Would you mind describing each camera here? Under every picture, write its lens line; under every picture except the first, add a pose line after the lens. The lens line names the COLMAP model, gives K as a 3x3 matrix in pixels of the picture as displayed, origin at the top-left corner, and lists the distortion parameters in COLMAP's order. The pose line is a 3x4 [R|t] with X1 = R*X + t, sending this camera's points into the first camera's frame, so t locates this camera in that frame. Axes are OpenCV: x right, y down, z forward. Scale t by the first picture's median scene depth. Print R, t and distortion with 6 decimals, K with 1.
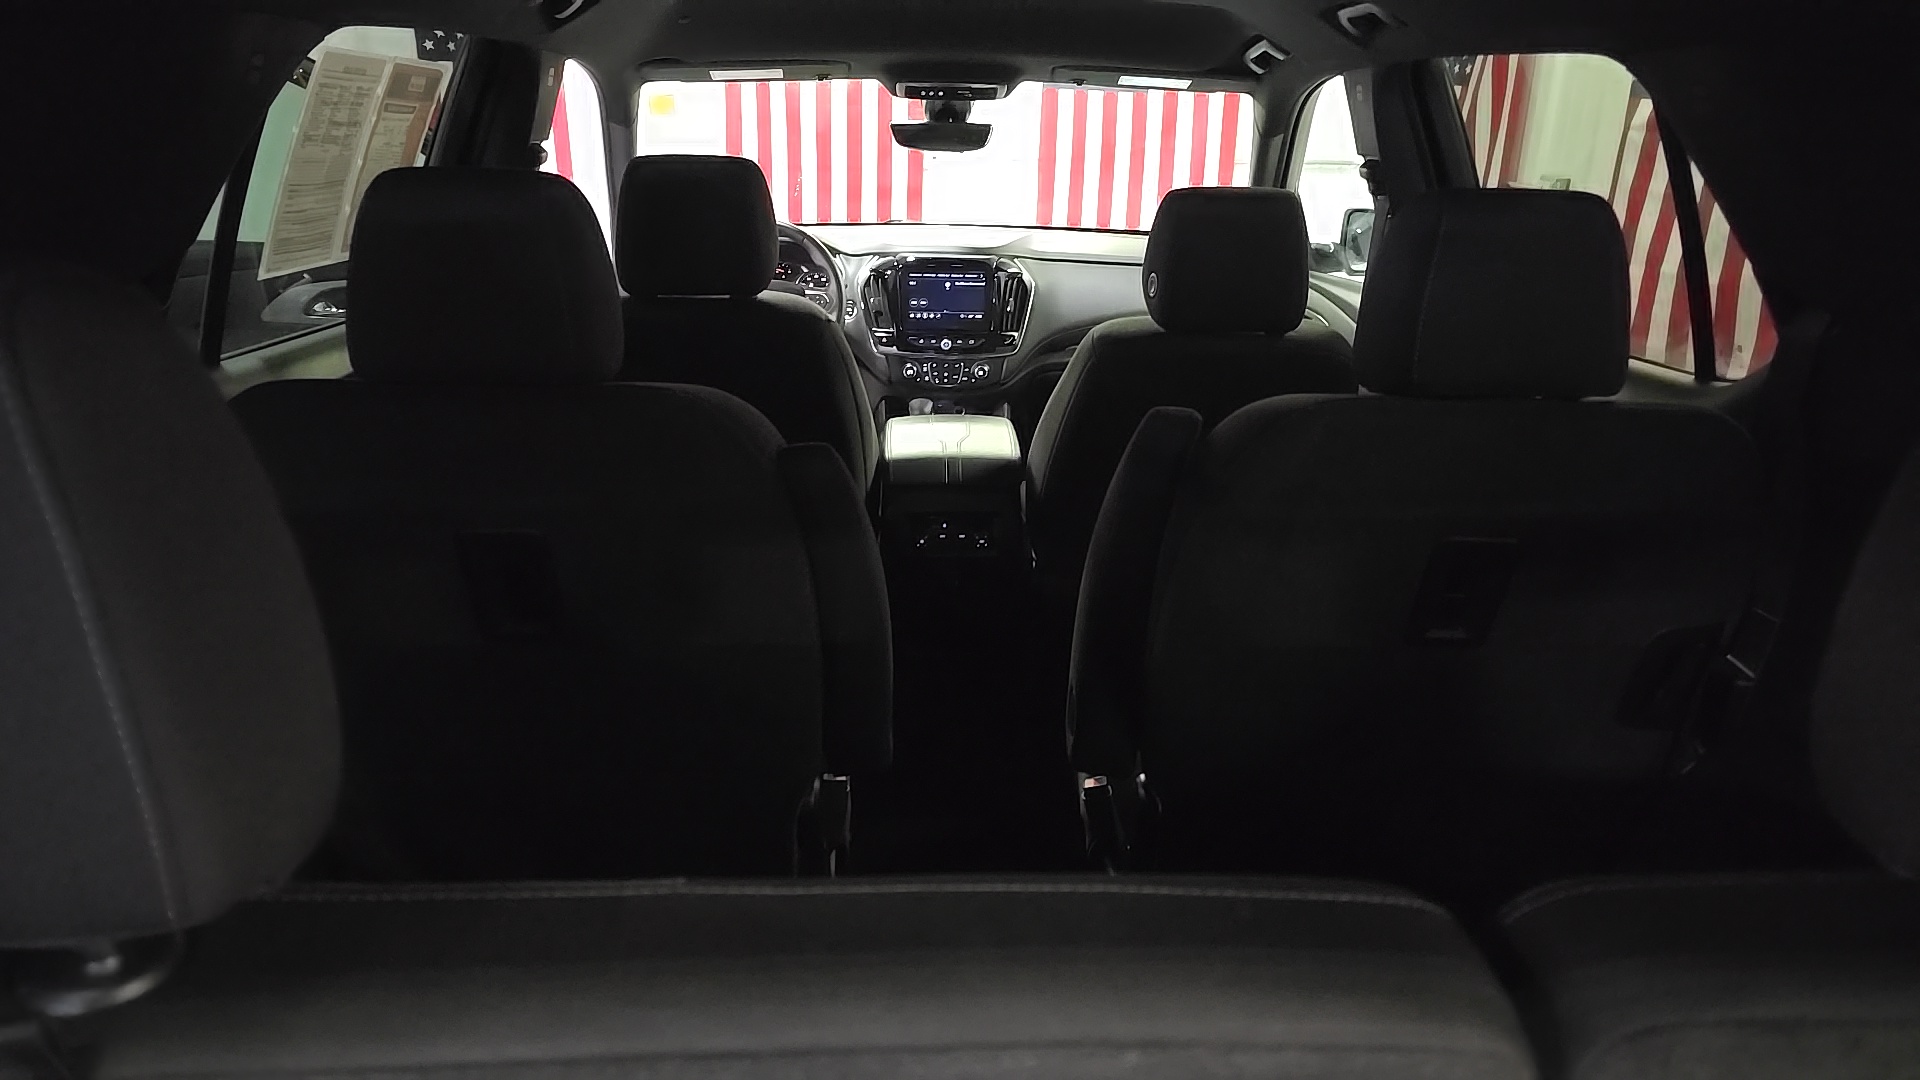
lens RADIAL K [[1282.2, 0, 960.0], [0, 1282.2, 540.0], [0, 0, 1]] dist [0.059804, -0.056731]
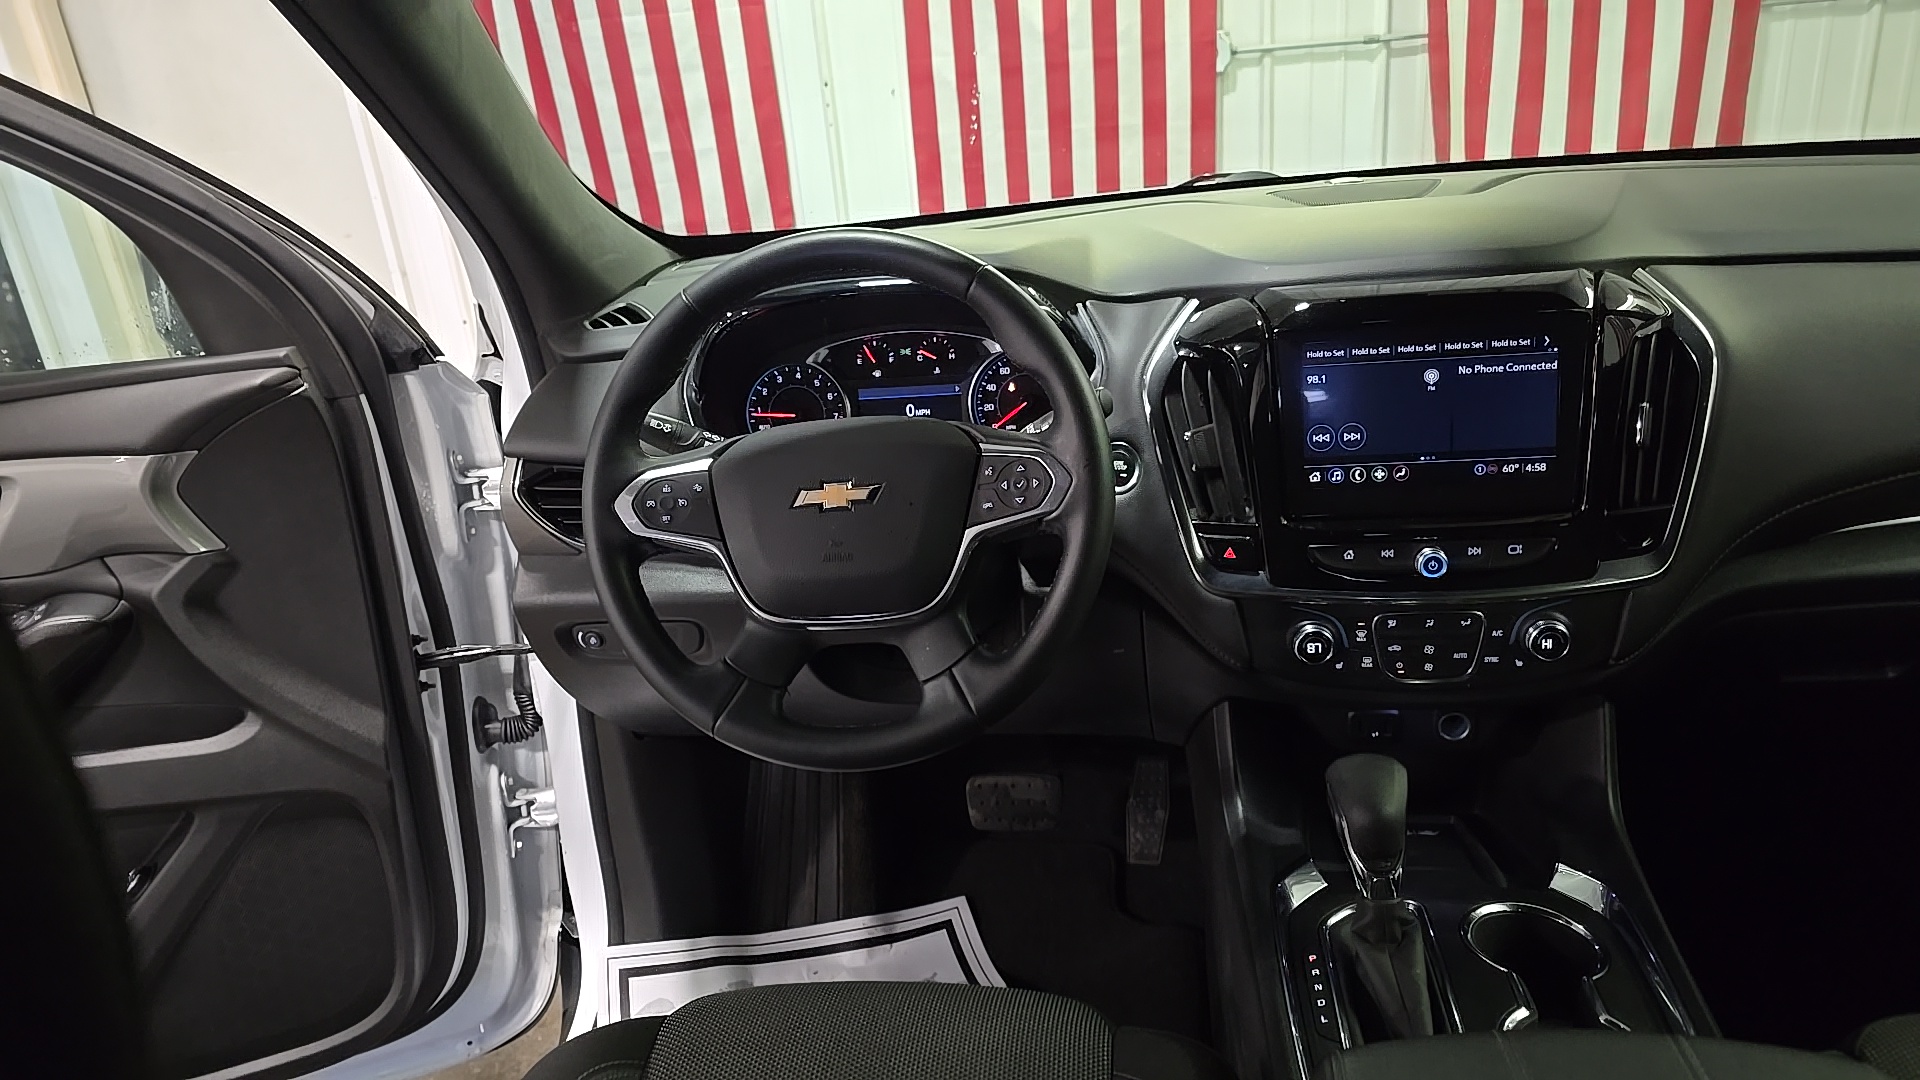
lens RADIAL K [[1282.2, 0, 960.0], [0, 1282.2, 540.0], [0, 0, 1]] dist [0.059804, -0.056731]
pose [[0.979769, -0.040736, -0.195944, -0.061977], [0.048082, 0.998302, 0.032879, -0.173190], [0.194272, -0.041635, 0.980064, 0.659865]]
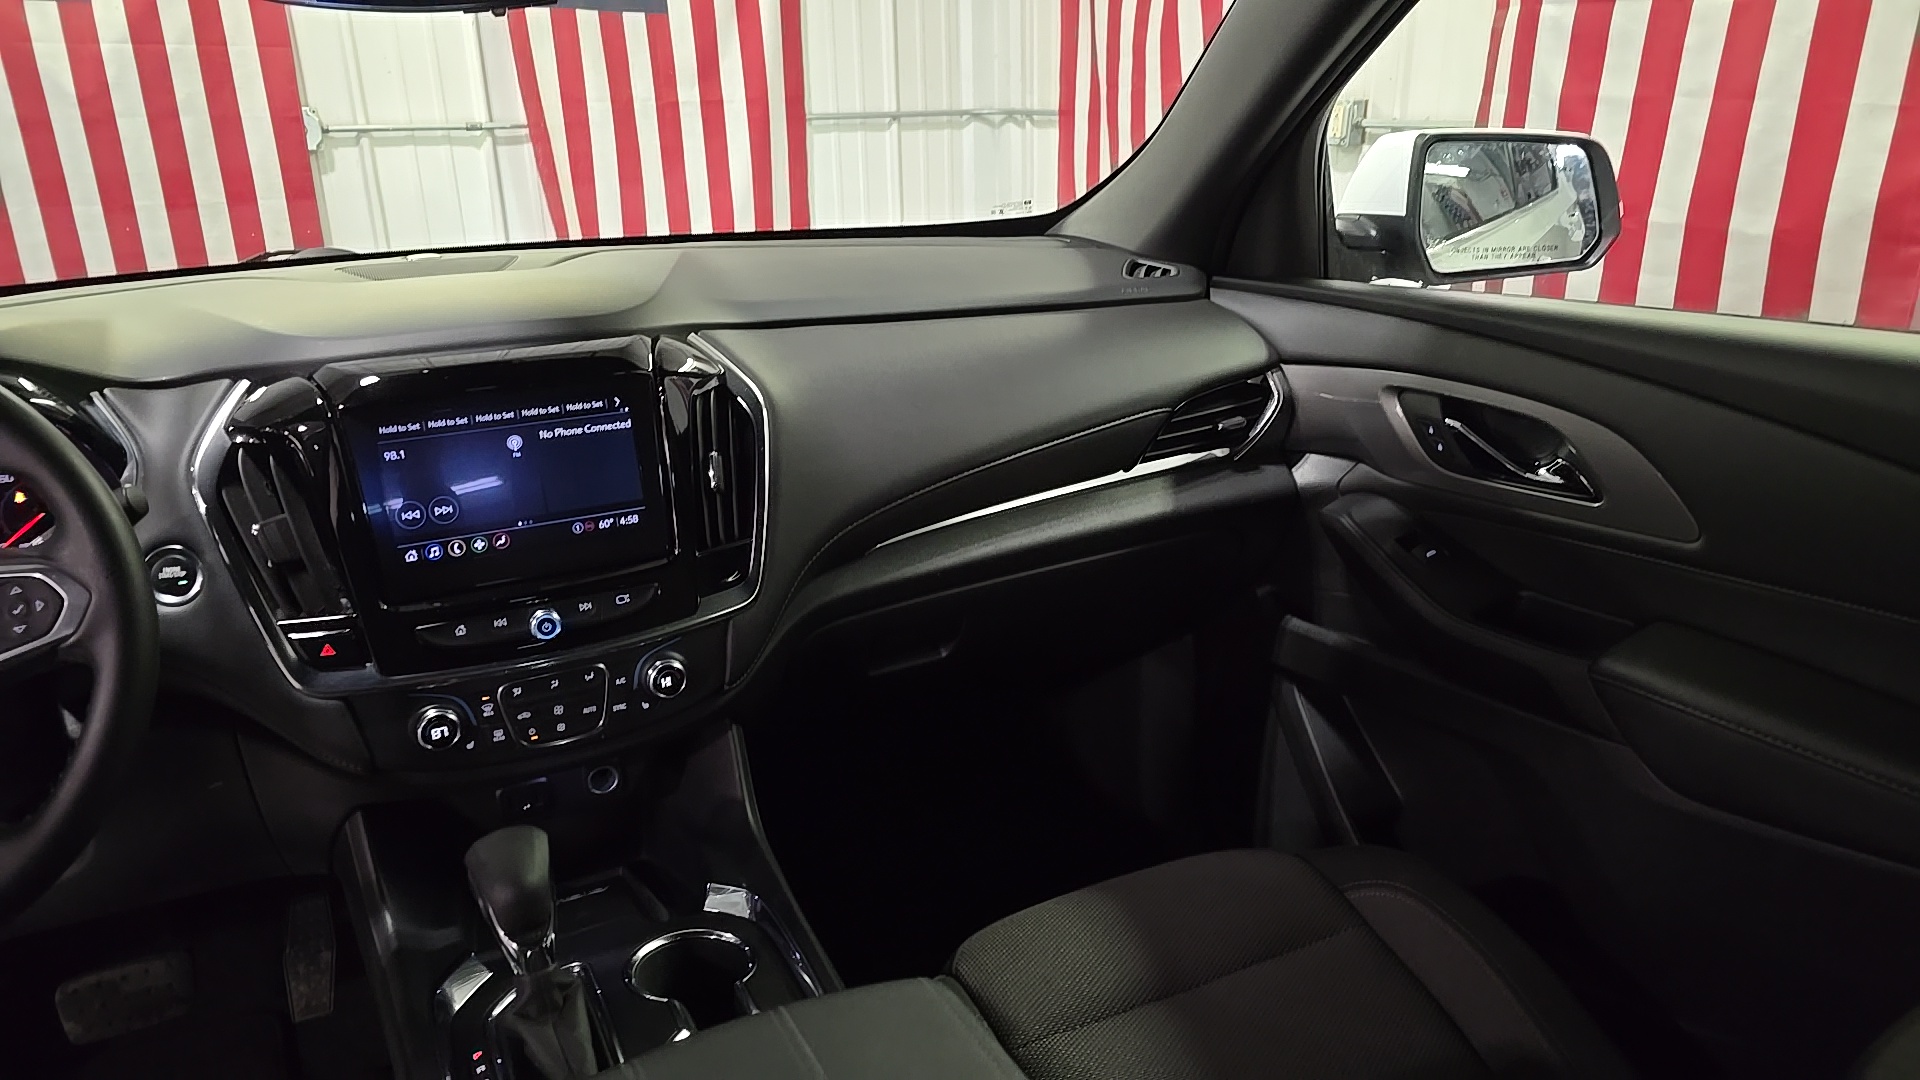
lens RADIAL K [[1282.2, 0, 960.0], [0, 1282.2, 540.0], [0, 0, 1]] dist [0.059804, -0.056731]
pose [[0.905617, -0.182574, 0.382784, -0.036231], [0.182163, 0.982547, 0.037665, -0.165487], [-0.382980, 0.035619, 0.923070, 0.656661]]
